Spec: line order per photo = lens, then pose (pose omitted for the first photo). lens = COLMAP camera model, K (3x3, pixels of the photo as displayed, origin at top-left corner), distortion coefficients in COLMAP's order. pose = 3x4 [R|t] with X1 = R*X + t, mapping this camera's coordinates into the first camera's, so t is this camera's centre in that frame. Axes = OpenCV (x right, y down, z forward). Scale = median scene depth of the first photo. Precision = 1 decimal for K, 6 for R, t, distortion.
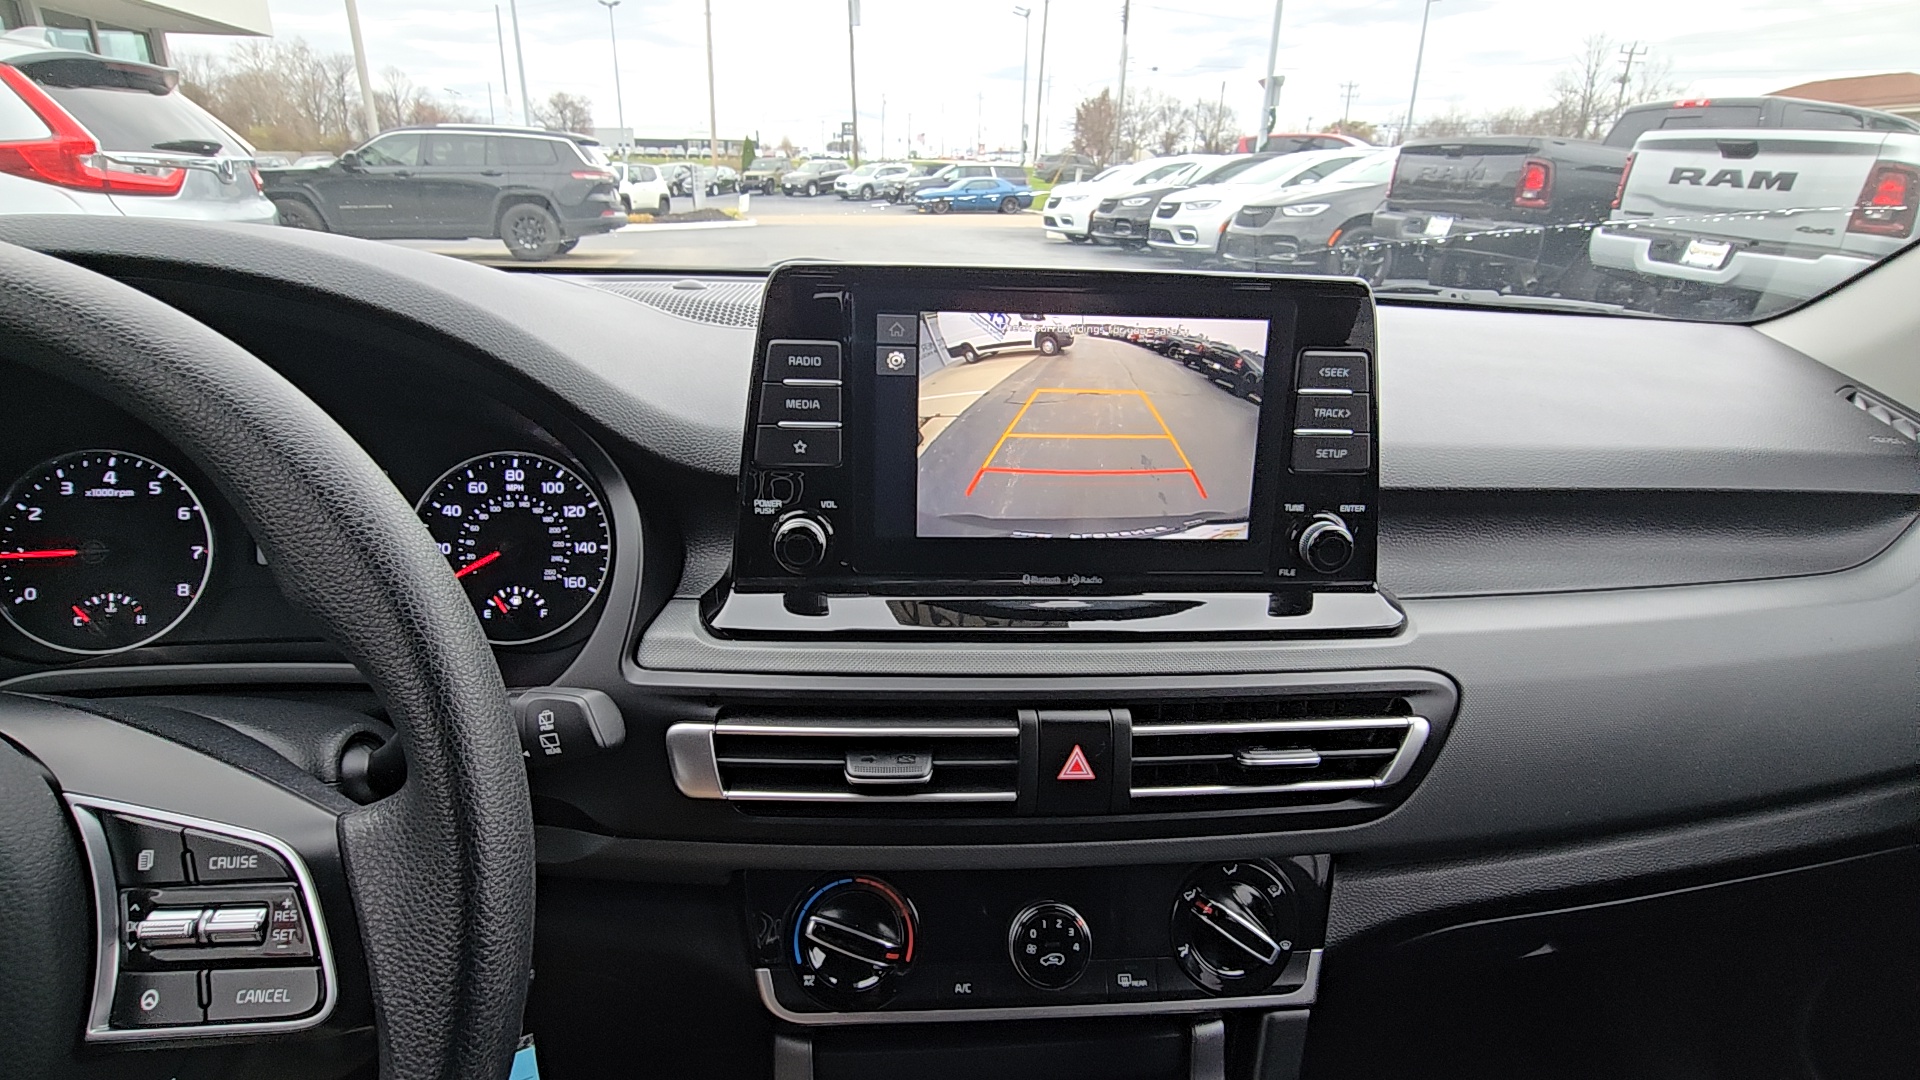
lens RADIAL K [[960.5, 0, 951.4], [0, 960.5, 546.4], [0, 0, 1]] dist [-0.002980, -0.000614]
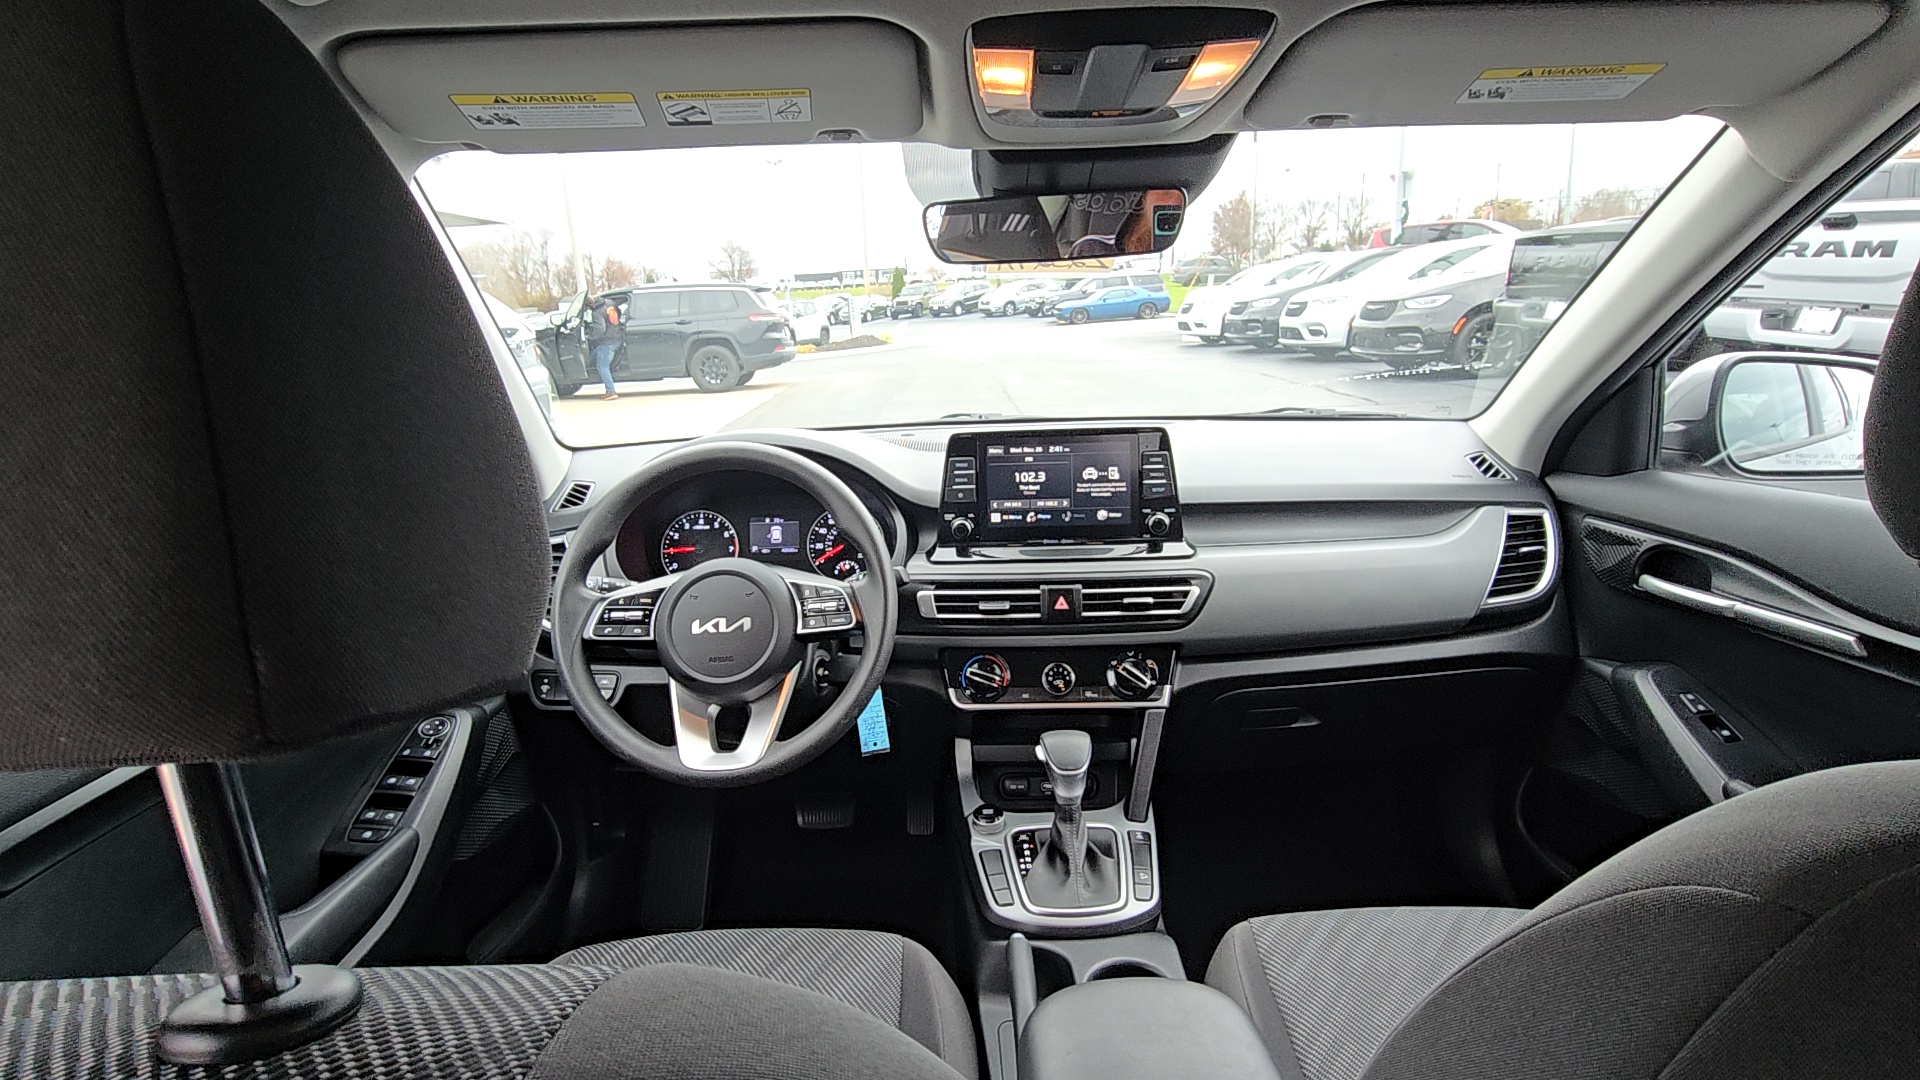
lens RADIAL K [[959.4, 0, 962.4], [0, 959.4, 549.7], [0, 0, 1]] dist [0.007428, -0.000611]
pose [[0.988840, -0.038063, -0.144036, 0.019581], [0.022978, 0.994209, -0.104978, 0.027786], [0.147198, 0.100497, 0.983988, -0.138336]]
